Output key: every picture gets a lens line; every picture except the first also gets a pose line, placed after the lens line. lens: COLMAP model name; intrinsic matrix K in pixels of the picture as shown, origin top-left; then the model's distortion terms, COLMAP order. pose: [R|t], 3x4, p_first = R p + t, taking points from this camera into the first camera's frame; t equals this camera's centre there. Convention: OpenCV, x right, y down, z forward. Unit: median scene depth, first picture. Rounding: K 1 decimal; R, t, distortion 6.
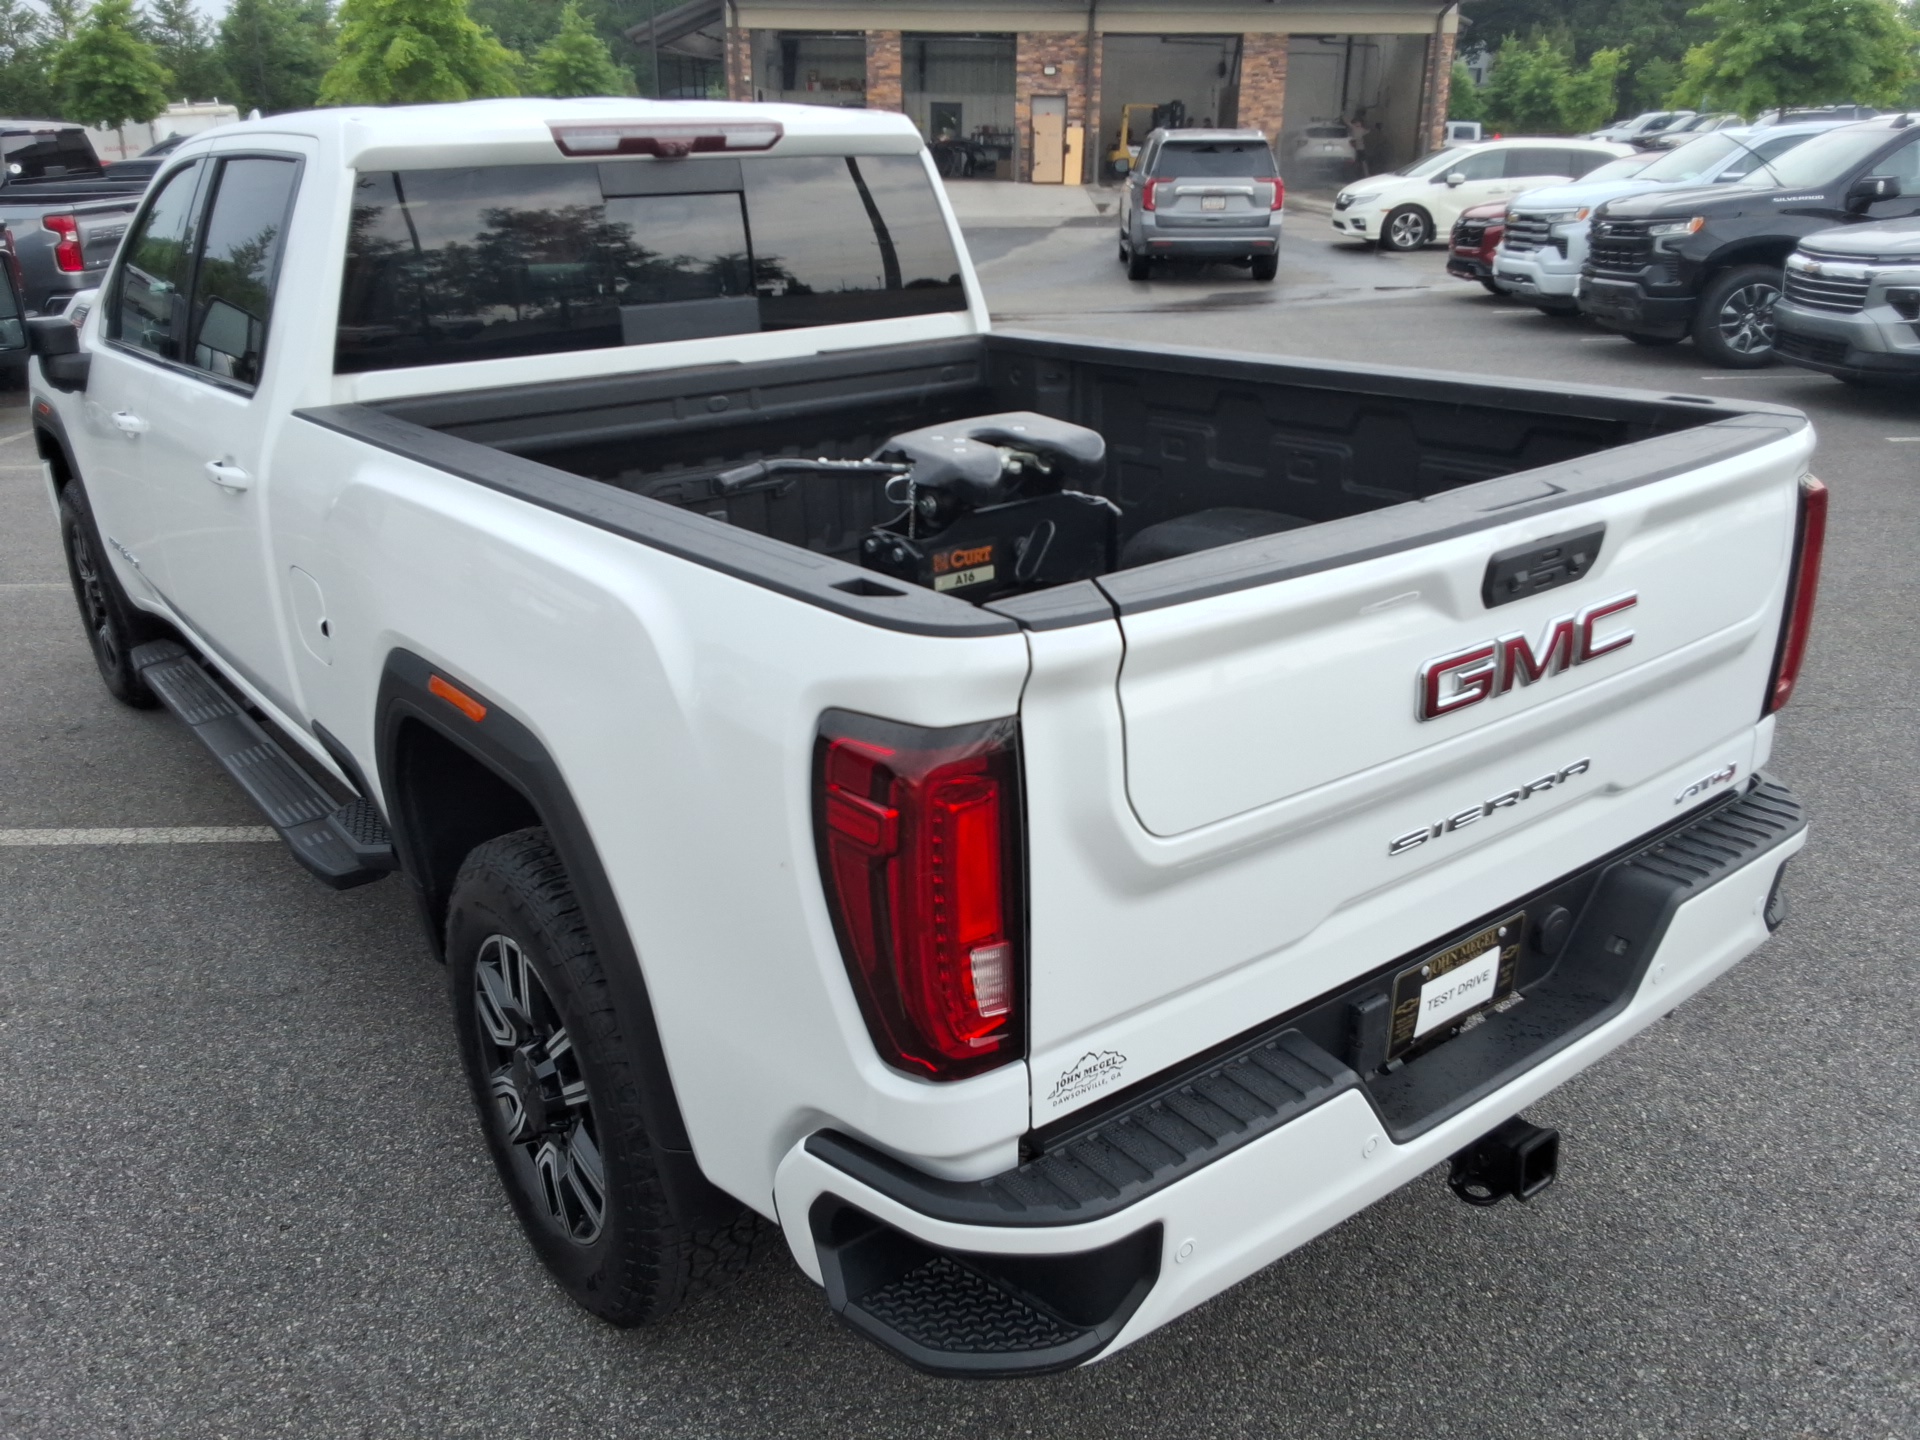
lens RADIAL K [[1537.8, 0, 971.0], [0, 1537.8, 699.3], [0, 0, 1]] dist [0.095687, -0.142514]
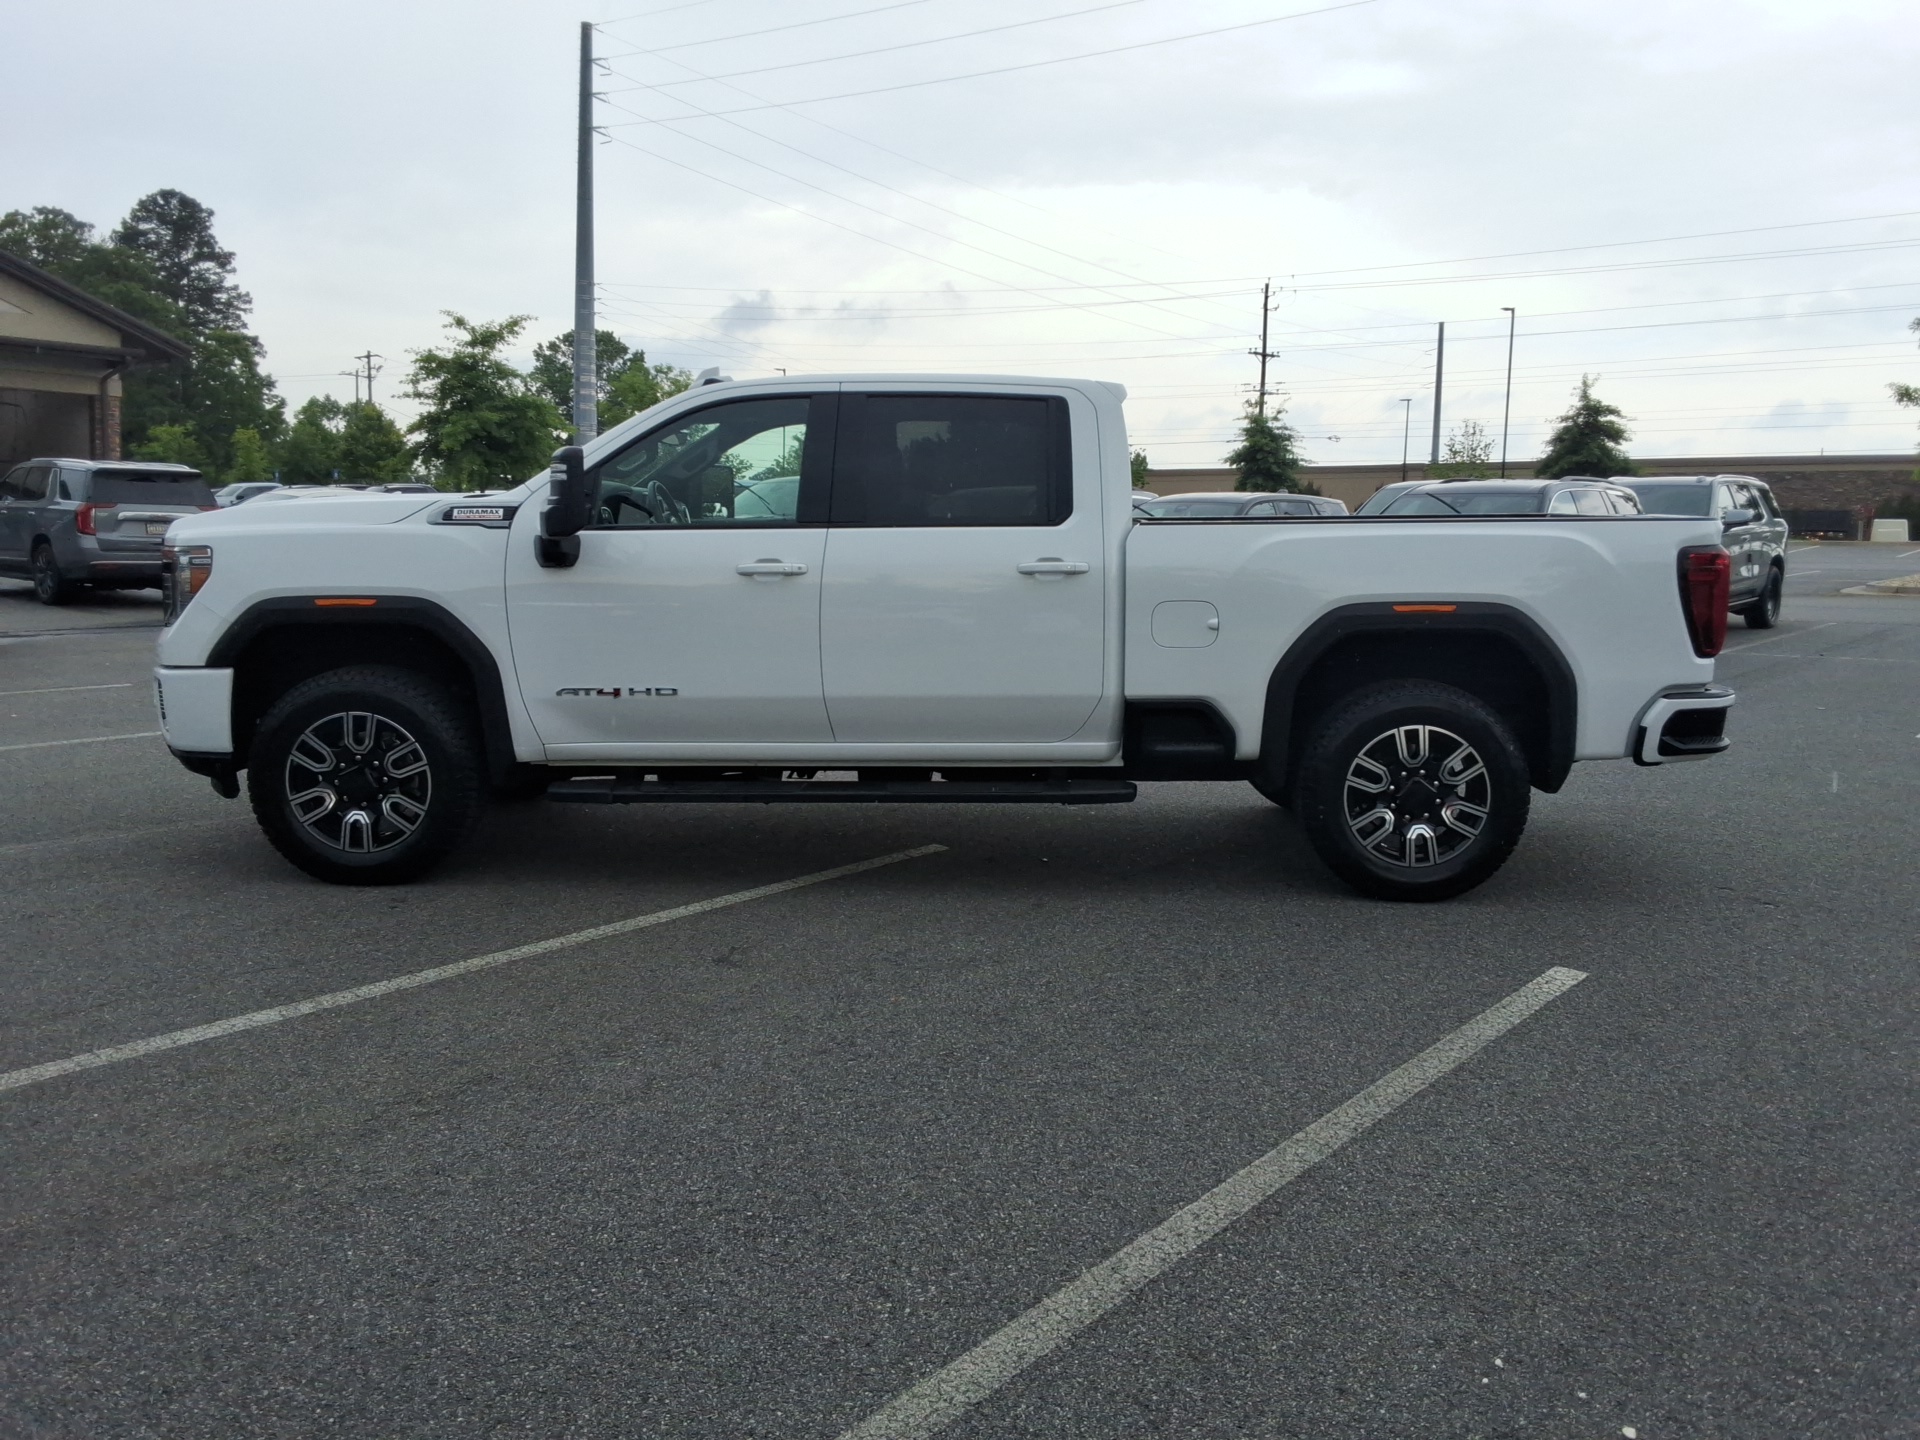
lens RADIAL K [[1564.4, 0, 964.4], [0, 1564.4, 646.9], [0, 0, 1]] dist [0.076679, -0.140531]
pose [[0.637129, -0.034362, 0.769991, -1.226064], [0.233129, 0.960804, -0.150024, 0.119272], [-0.734655, 0.275092, 0.620167, 0.007386]]
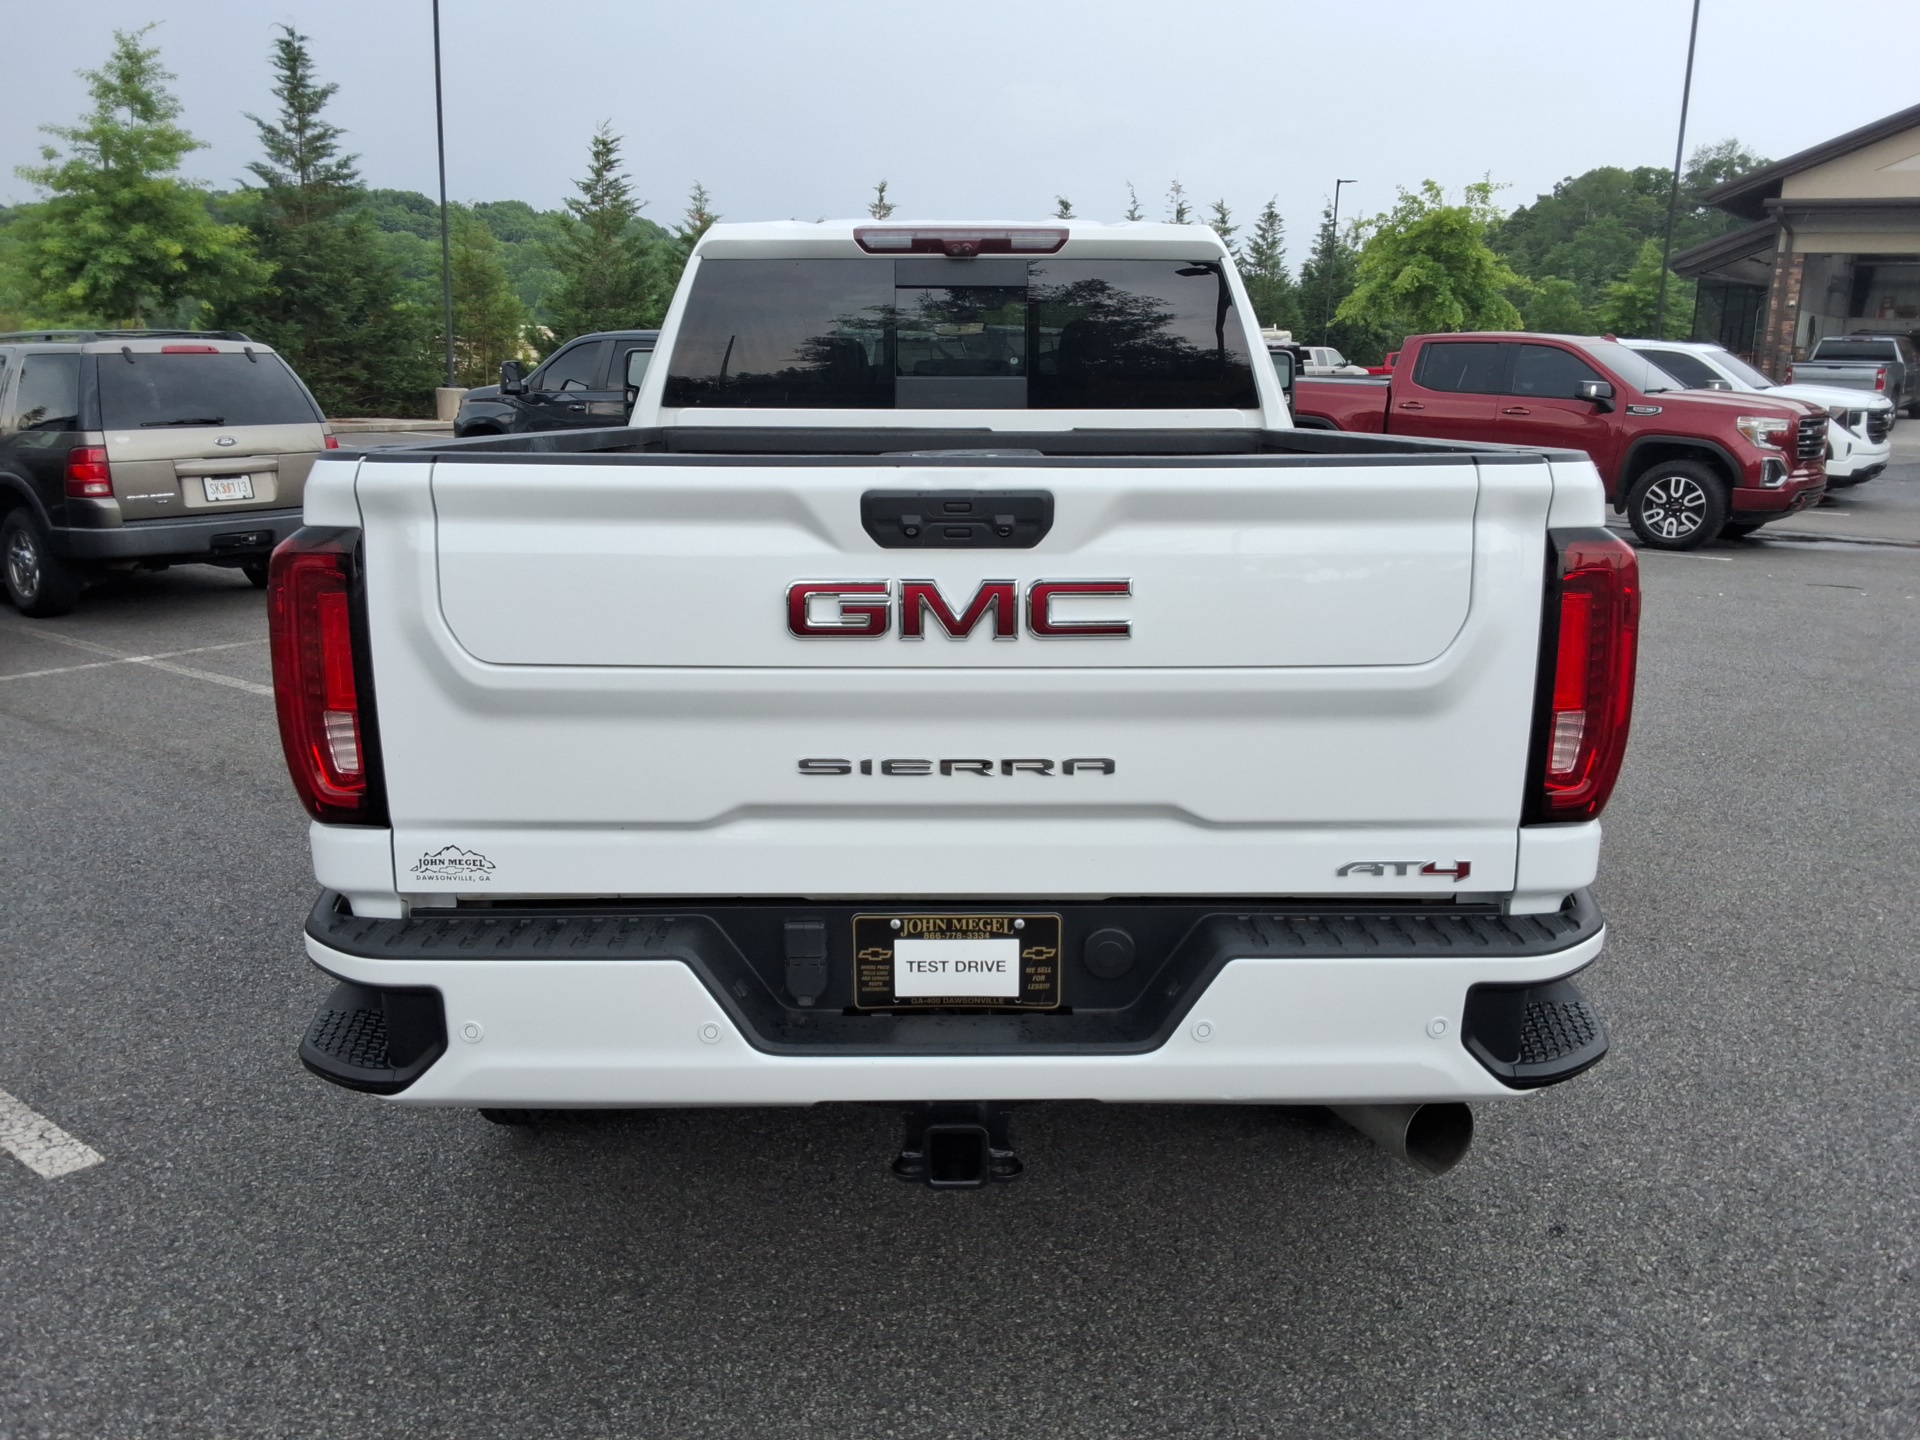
lens RADIAL K [[1537.8, 0, 971.0], [0, 1537.8, 699.3], [0, 0, 1]] dist [0.095687, -0.142514]
pose [[0.799426, 0.150097, -0.581712, 0.377417], [-0.228326, 0.971538, -0.063096, 0.035510], [0.555685, 0.183261, 0.810944, 0.077168]]
